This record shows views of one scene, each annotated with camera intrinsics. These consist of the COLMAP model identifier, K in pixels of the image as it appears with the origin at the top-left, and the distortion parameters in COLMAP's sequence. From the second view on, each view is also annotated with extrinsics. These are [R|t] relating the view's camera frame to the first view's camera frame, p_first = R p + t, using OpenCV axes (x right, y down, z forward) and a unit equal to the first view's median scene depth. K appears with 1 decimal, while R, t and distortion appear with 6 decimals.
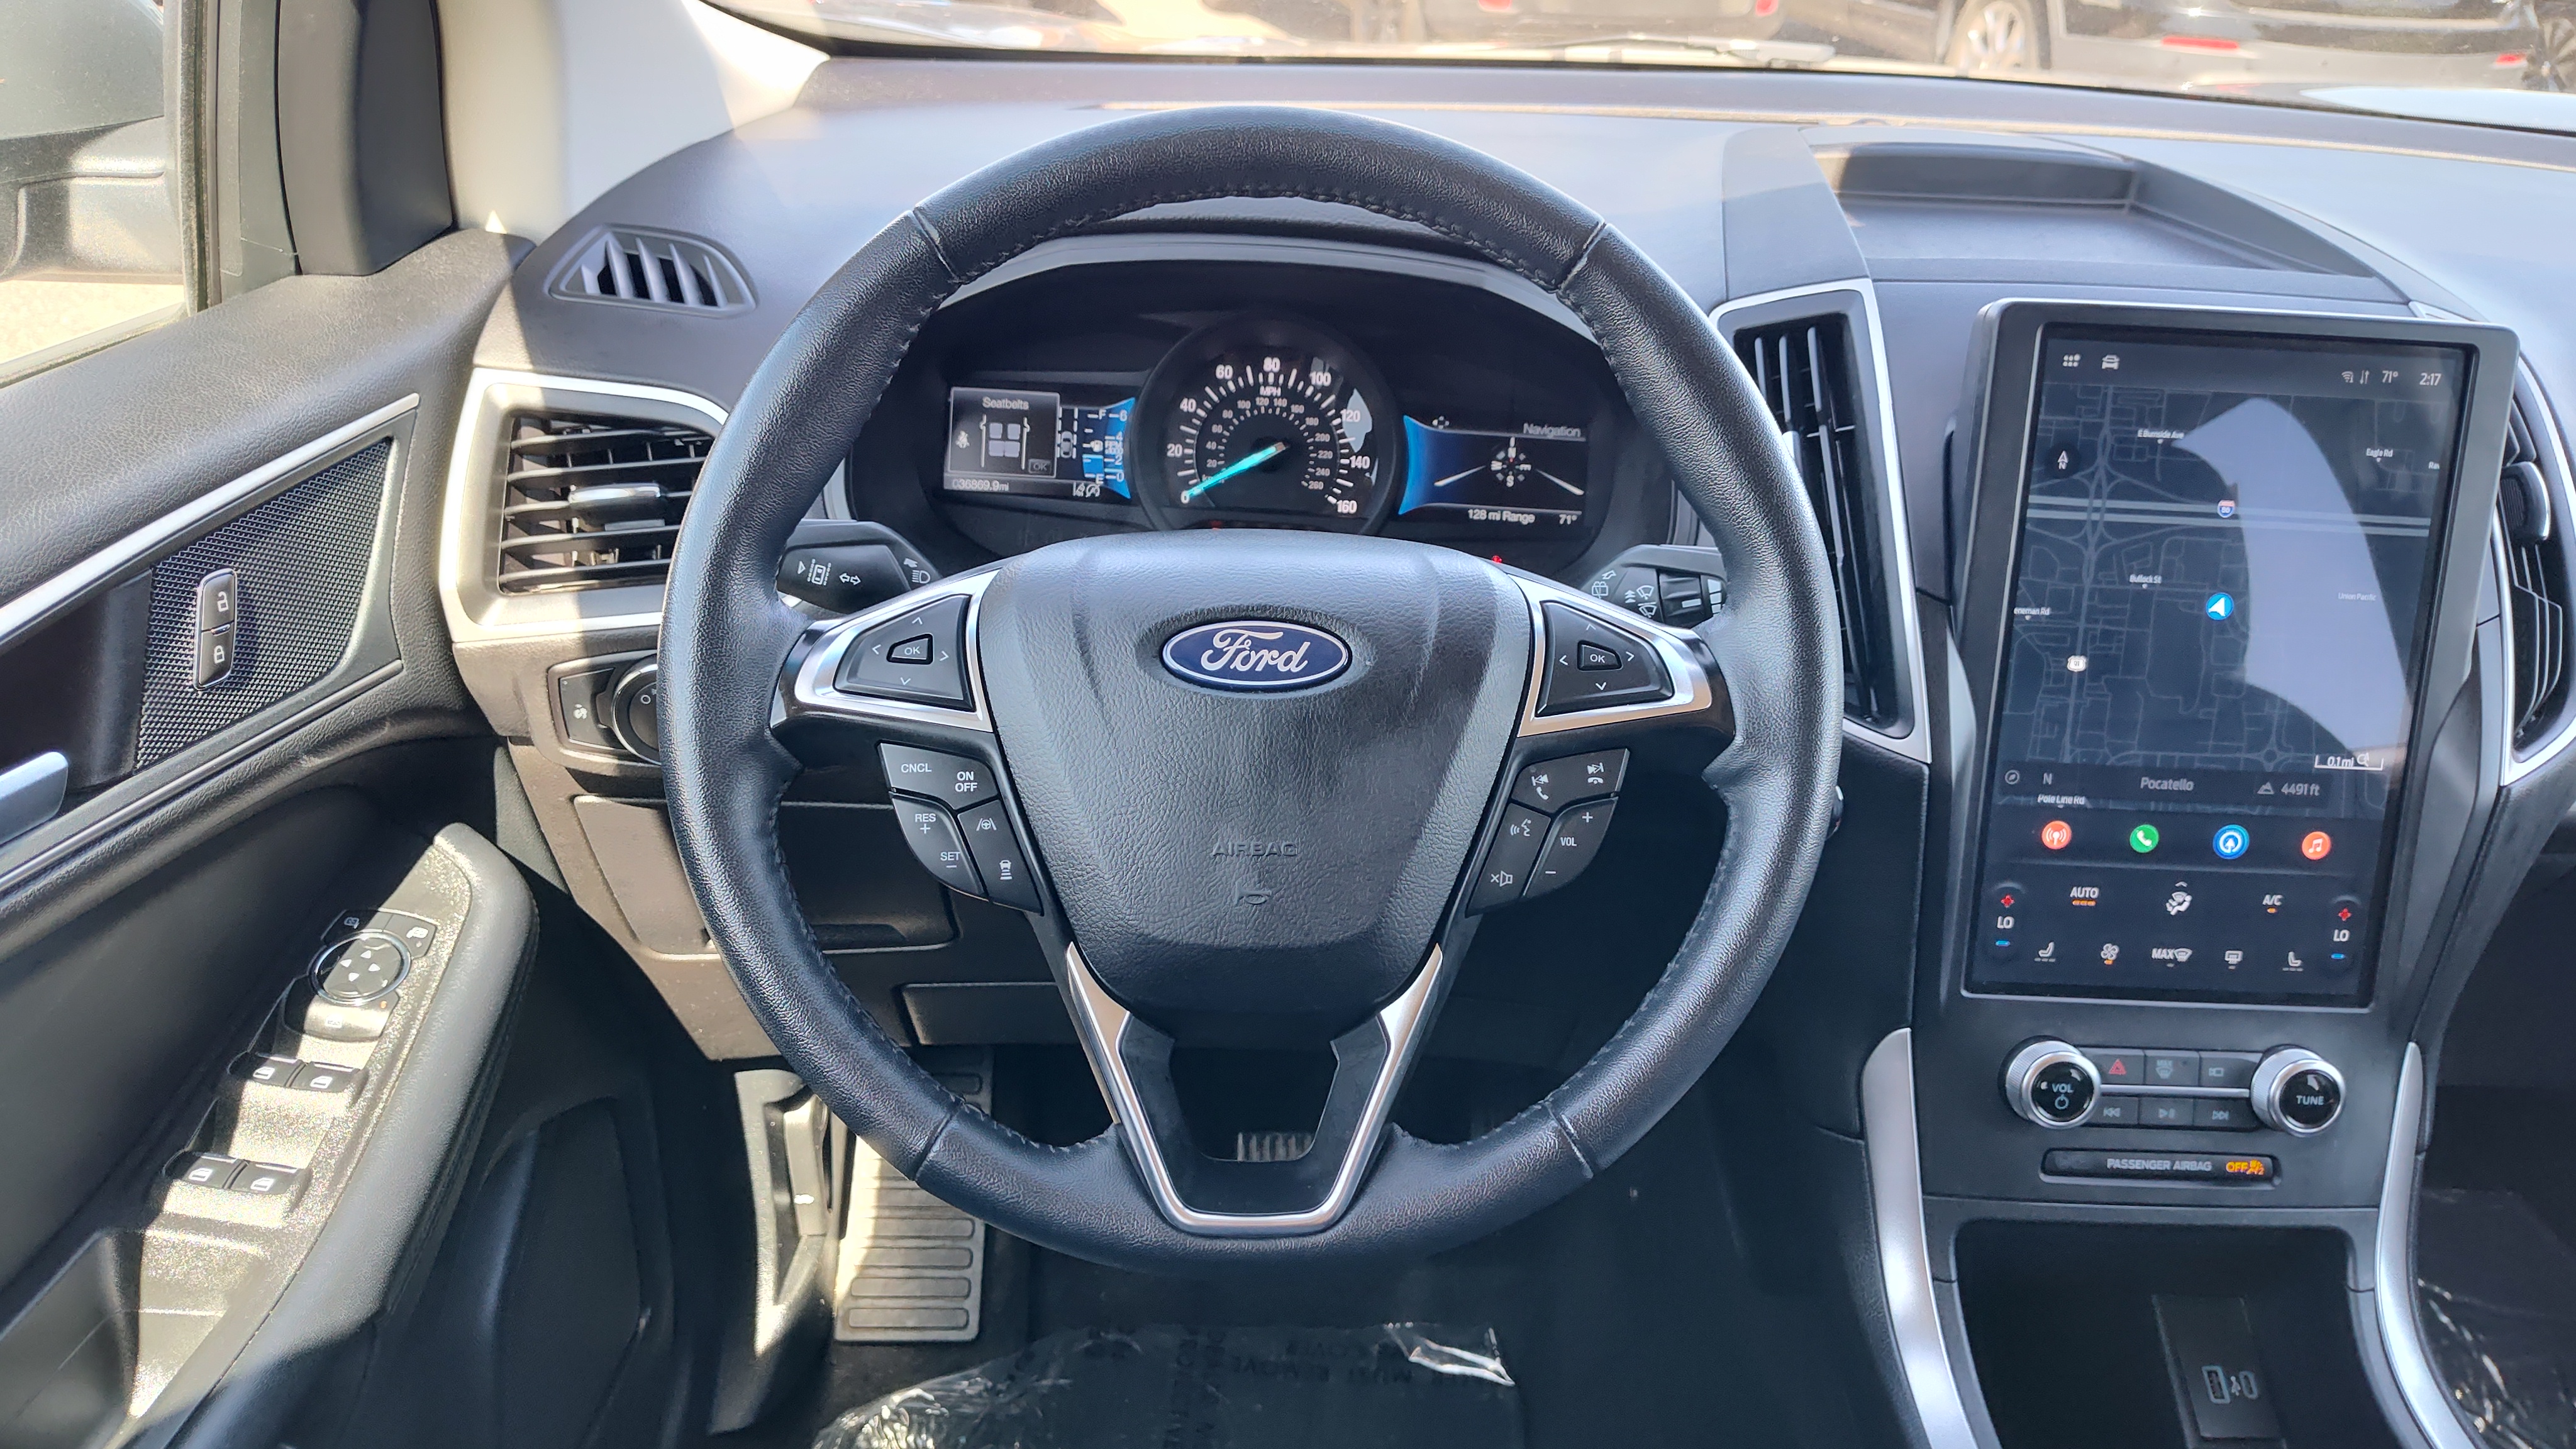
lens RADIAL K [[1778.5, 0, 1314.1], [0, 1778.5, 718.1], [0, 0, 1]] dist [0.058892, -0.082322]
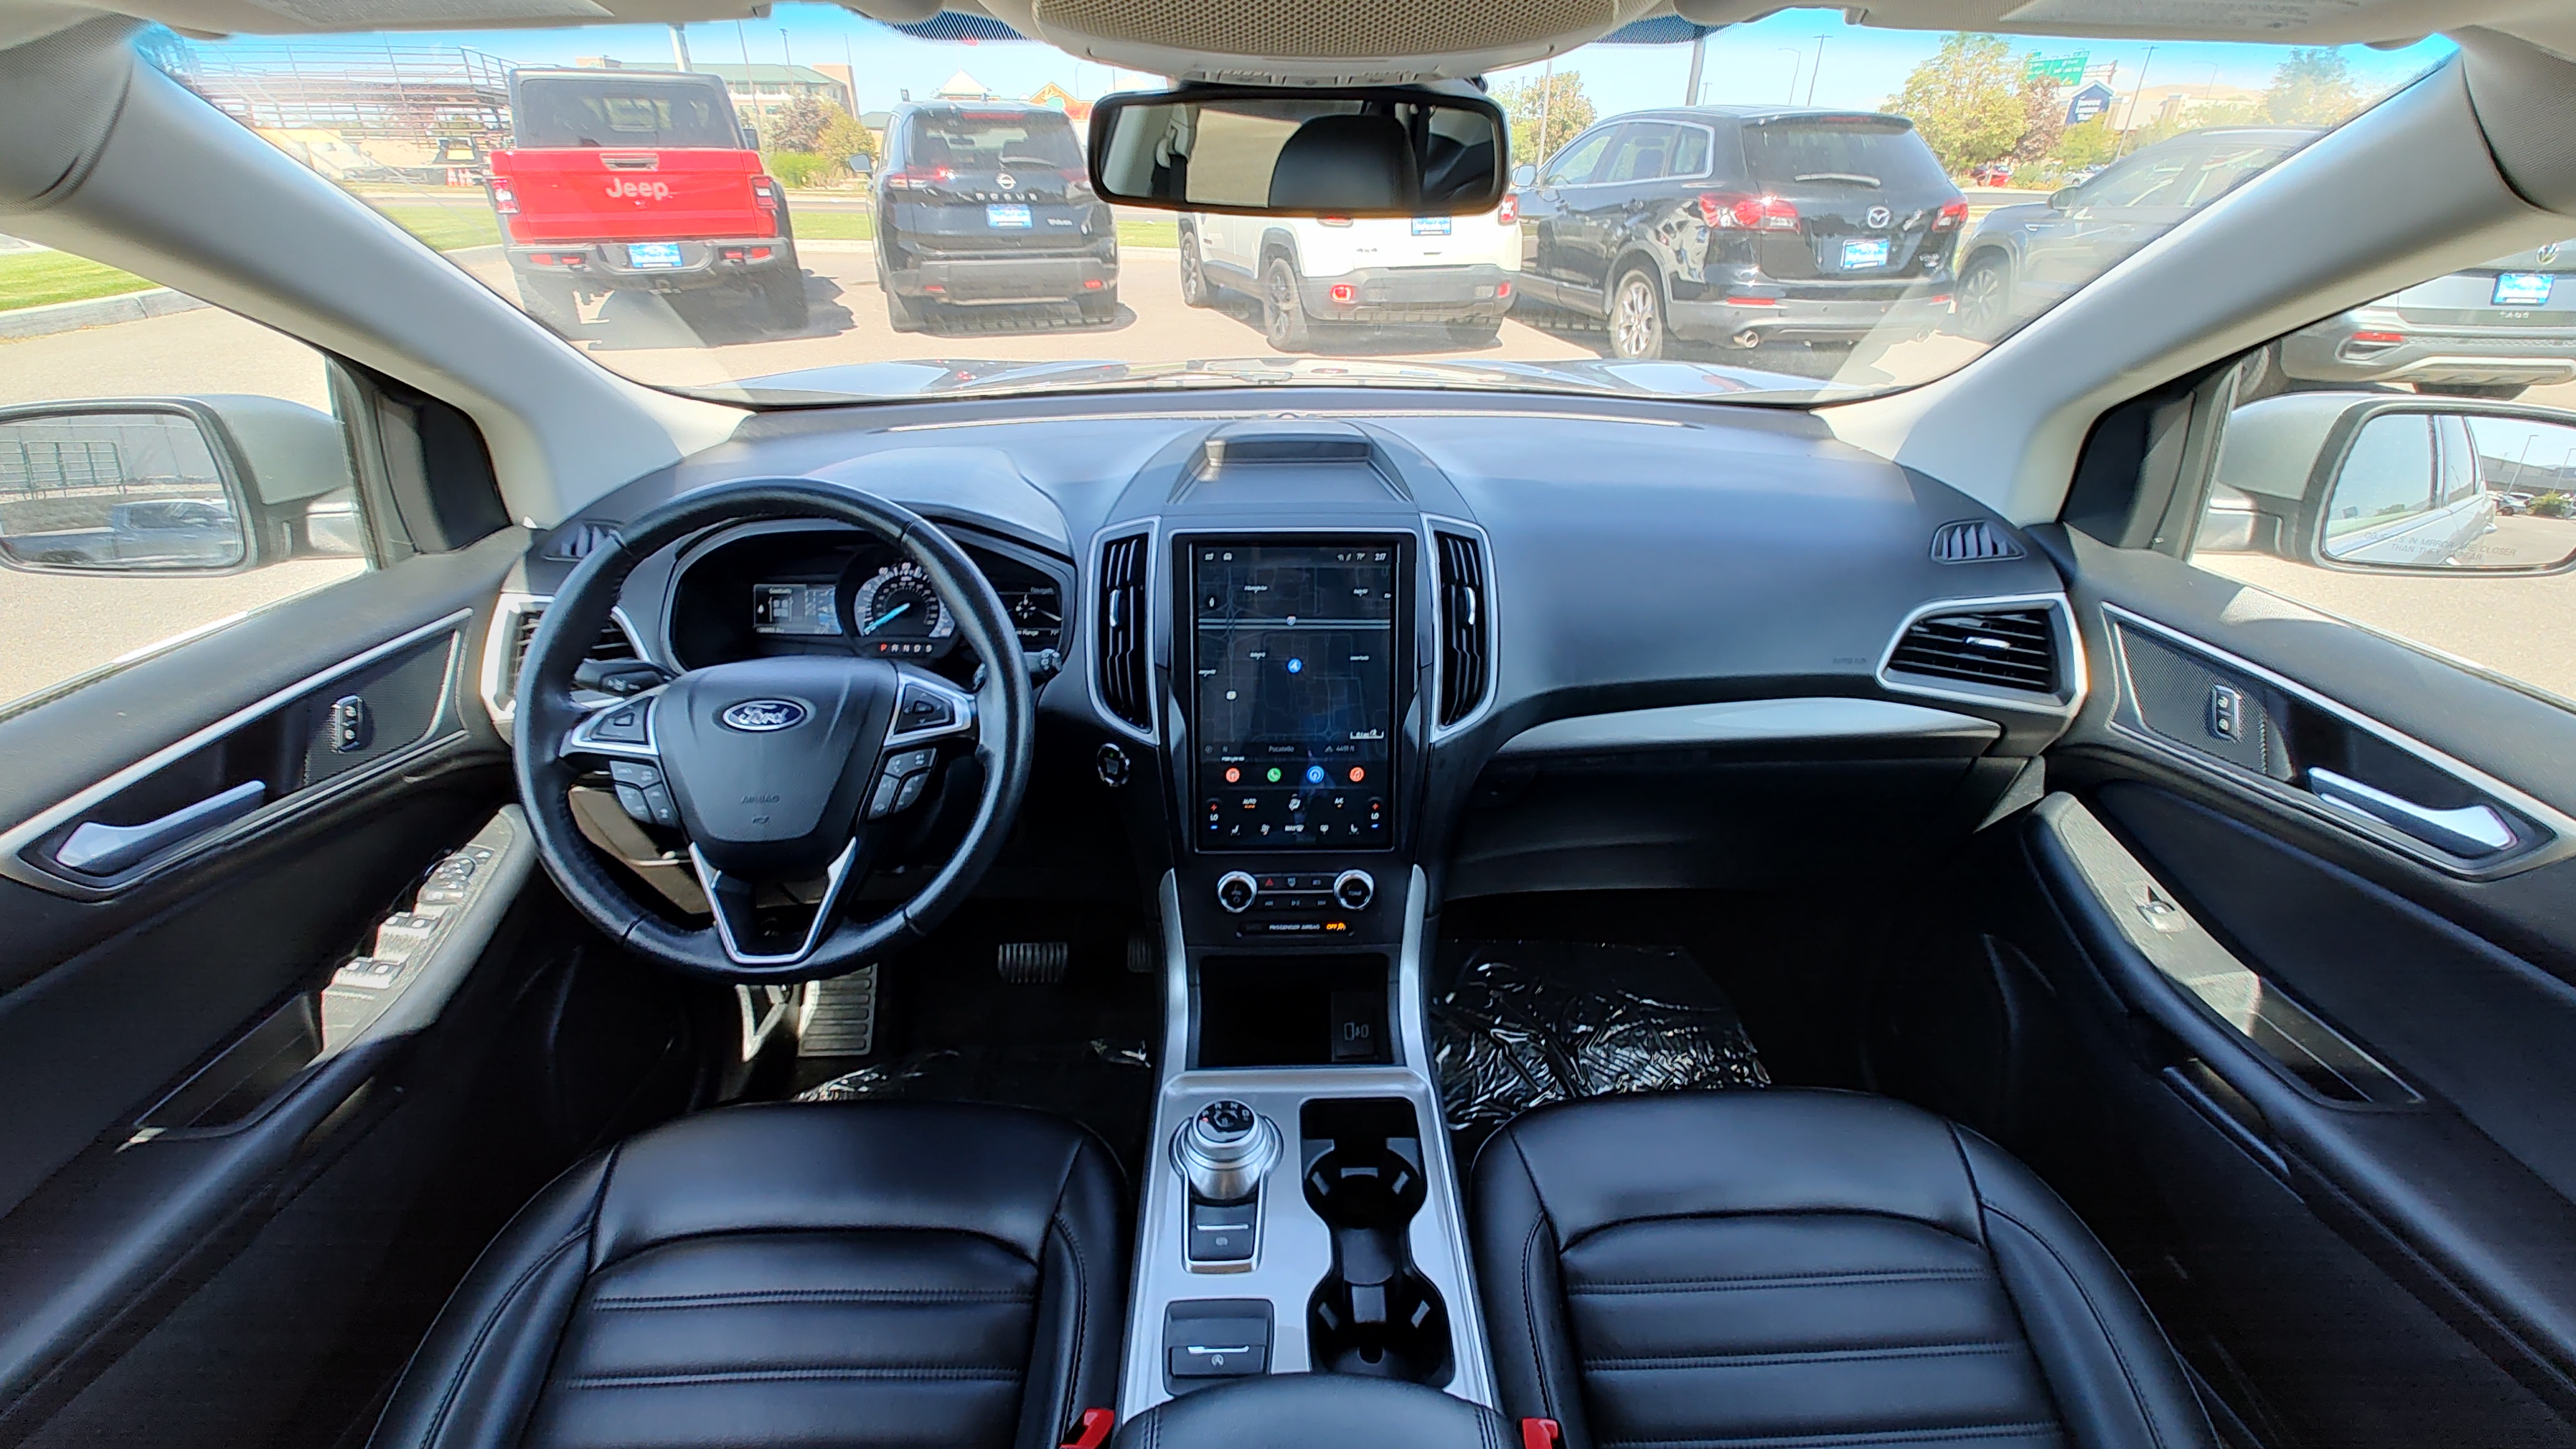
lens RADIAL K [[1064.5, 0, 1275.7], [0, 1064.5, 704.7], [0, 0, 1]] dist [0.007925, 0.000154]
pose [[0.998525, -0.047688, -0.025971, 0.498765], [0.047370, 0.998796, -0.012723, -0.000111], [0.026547, 0.011474, 0.999582, -0.266723]]
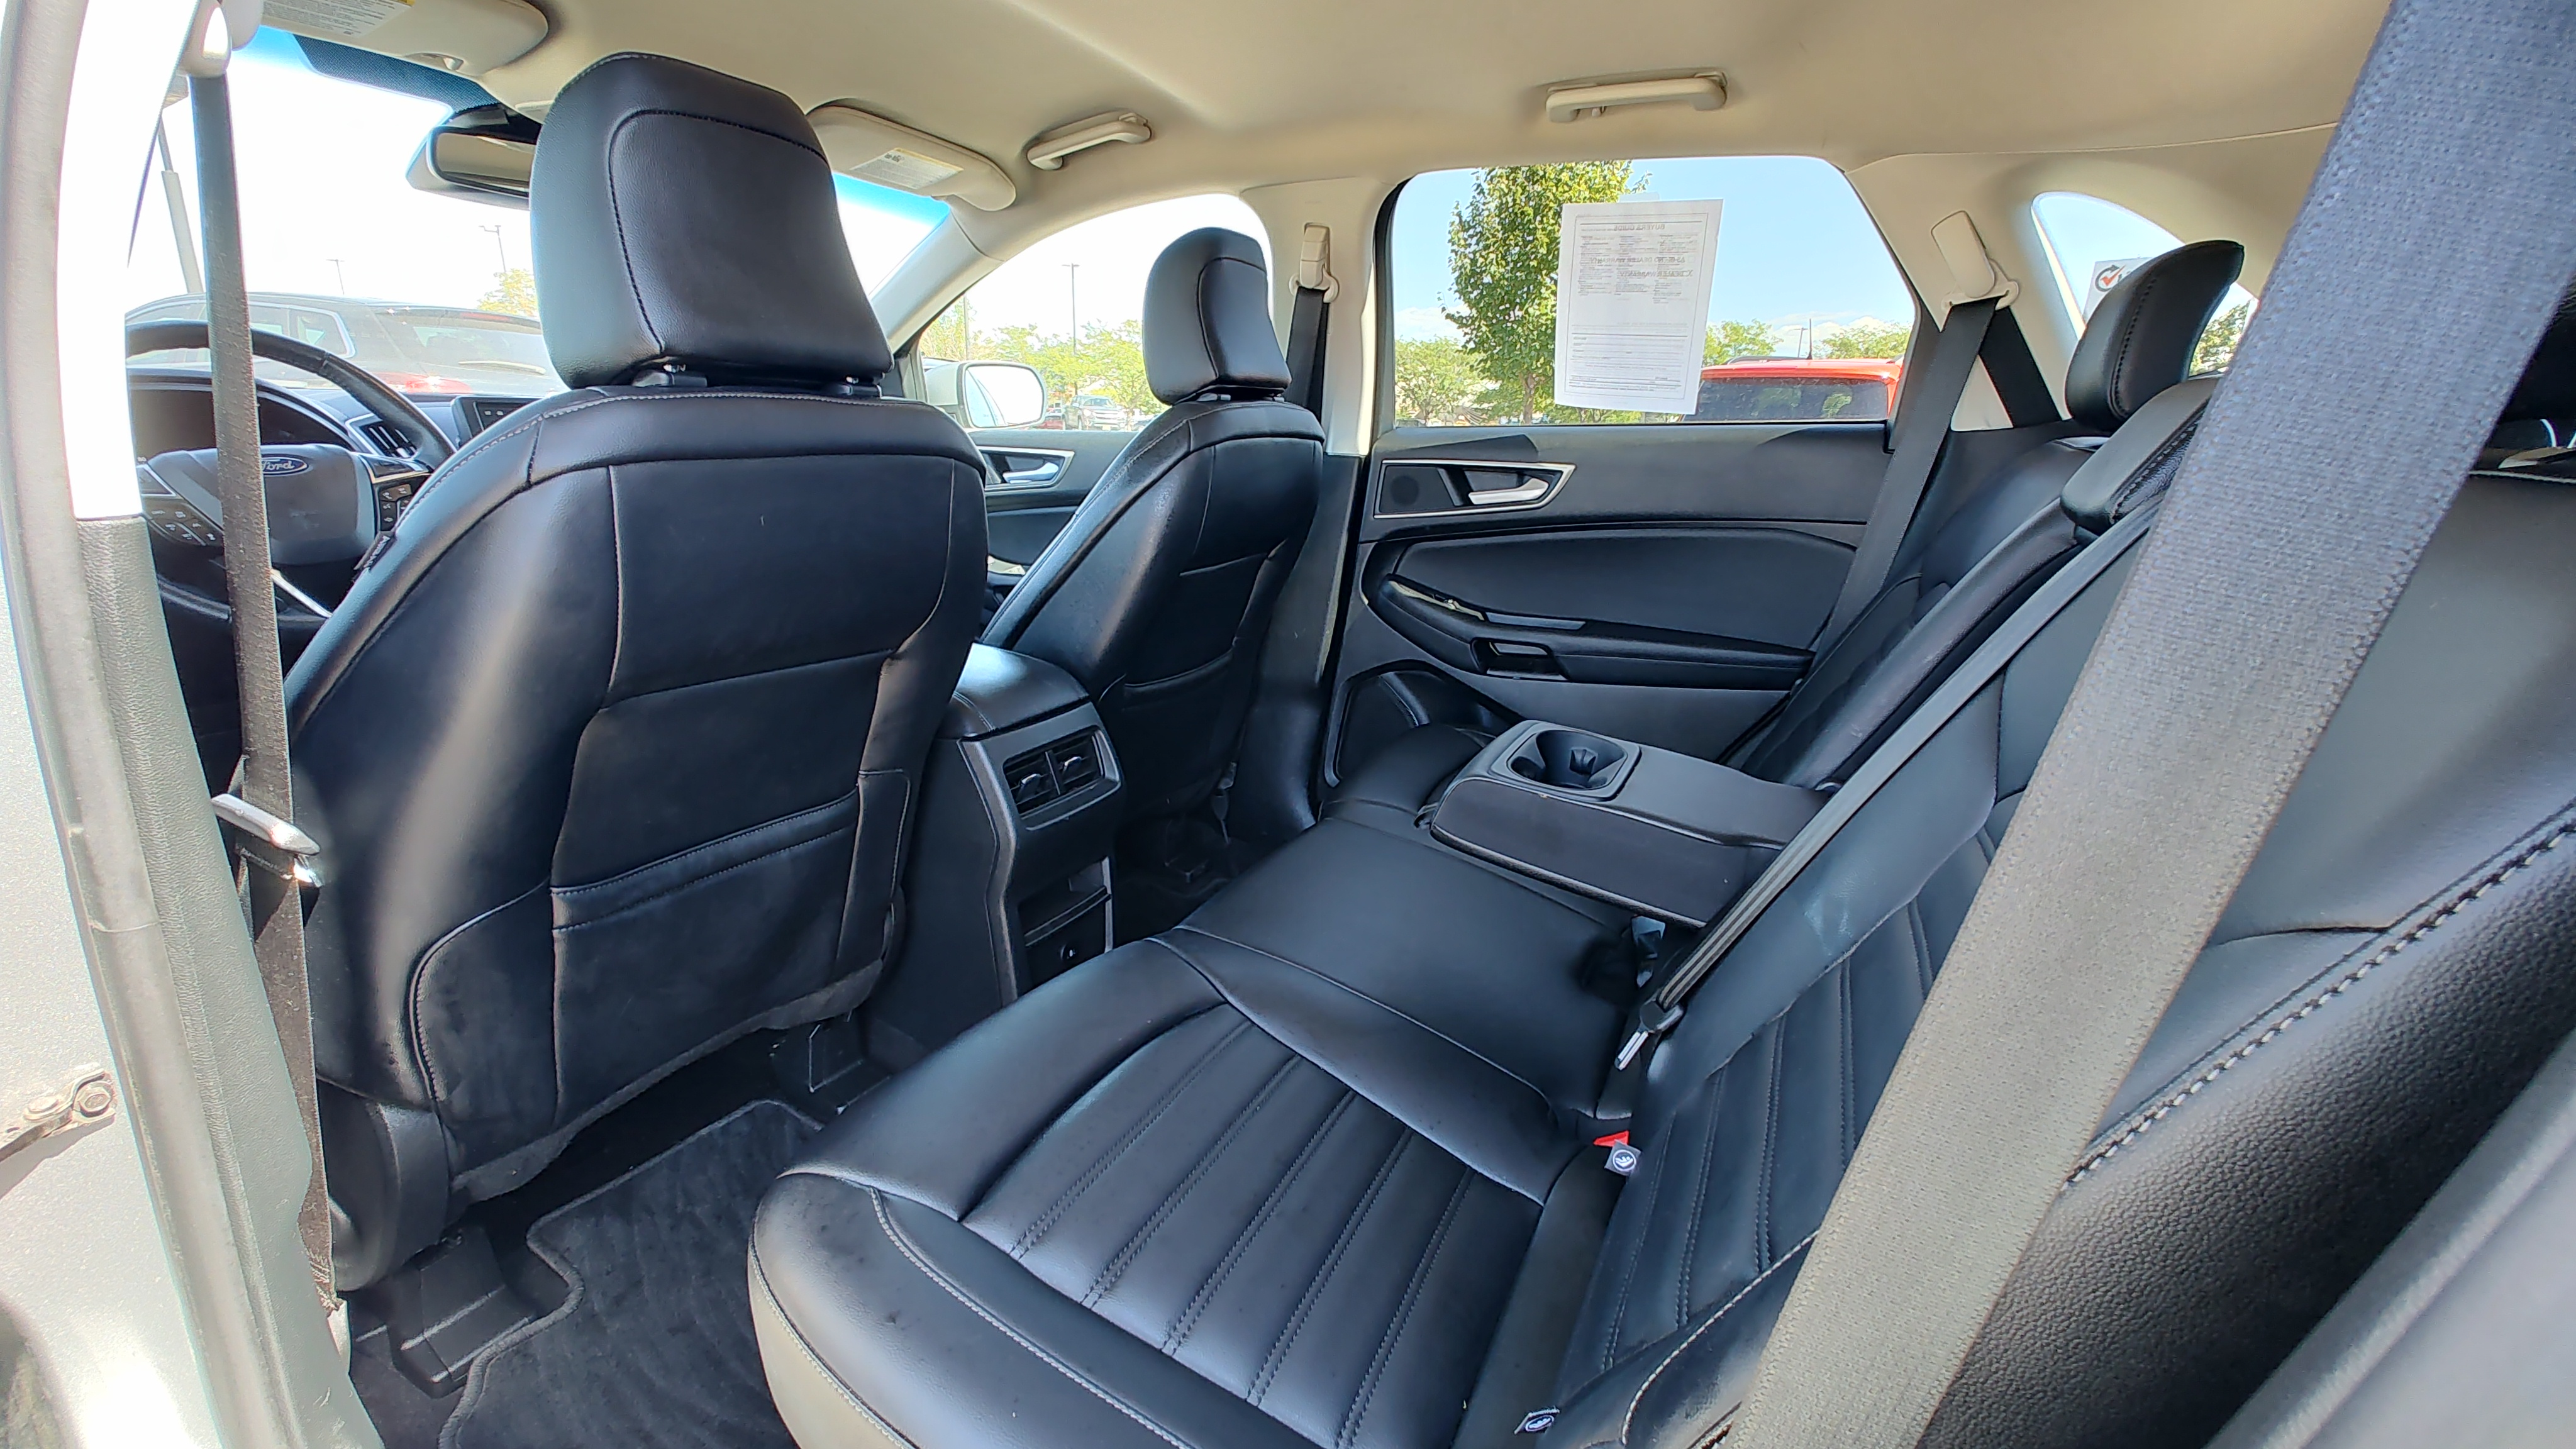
lens RADIAL K [[1079.1, 0, 1269.8], [0, 1079.1, 717.1], [0, 0, 1]] dist [0.018673, 0.000331]
pose [[0.480922, -0.287252, 0.828372, -0.746623], [0.414533, 0.907031, 0.073865, 0.776324], [-0.772577, 0.307864, 0.555287, -1.130785]]
